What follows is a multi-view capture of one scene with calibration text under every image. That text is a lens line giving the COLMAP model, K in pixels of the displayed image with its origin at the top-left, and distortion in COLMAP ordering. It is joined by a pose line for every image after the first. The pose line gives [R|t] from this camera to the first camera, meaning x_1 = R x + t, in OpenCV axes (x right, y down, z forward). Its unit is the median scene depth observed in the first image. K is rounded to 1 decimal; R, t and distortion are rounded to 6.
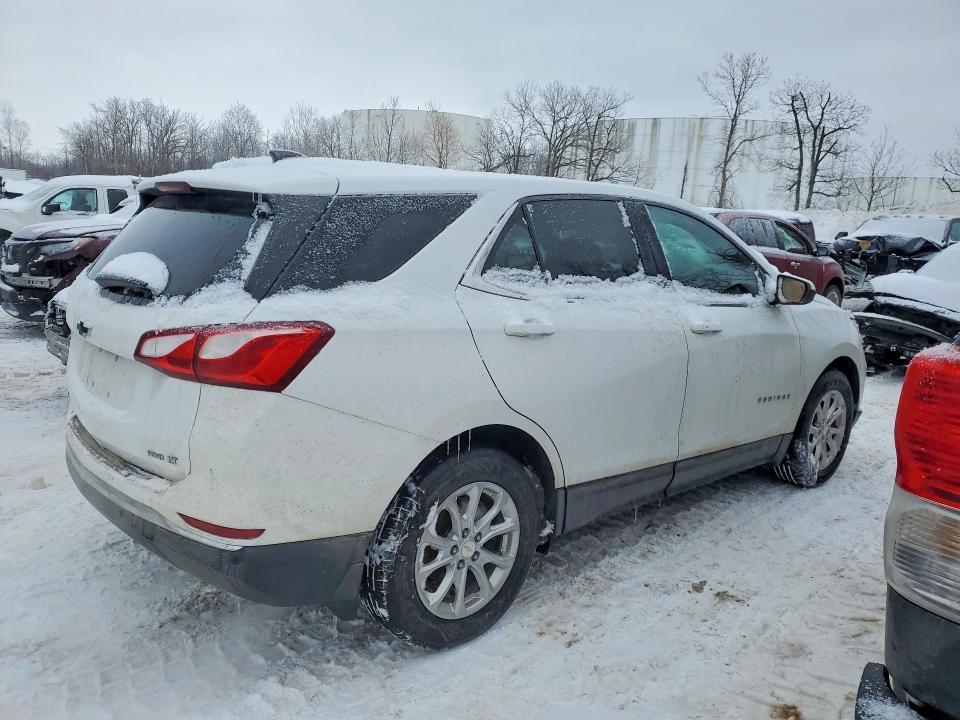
lens RADIAL K [[750.5, 0, 480.9], [0, 750.5, 361.2], [0, 0, 1]] dist [0.012202, -0.004619]
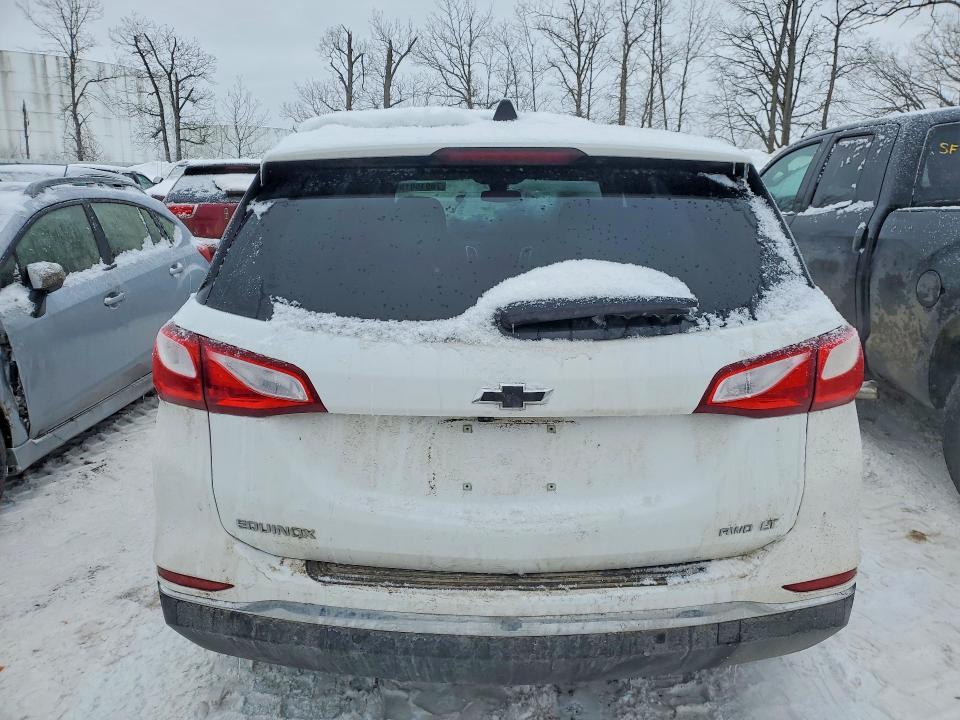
lens RADIAL K [[750.5, 0, 478.6], [0, 750.5, 358.9], [0, 0, 1]] dist [0.012202, -0.004619]
pose [[0.641530, -0.213046, 0.736920, -0.097641], [0.165131, 0.976491, 0.138551, -0.016026], [-0.749114, 0.032804, 0.661628, 0.062308]]
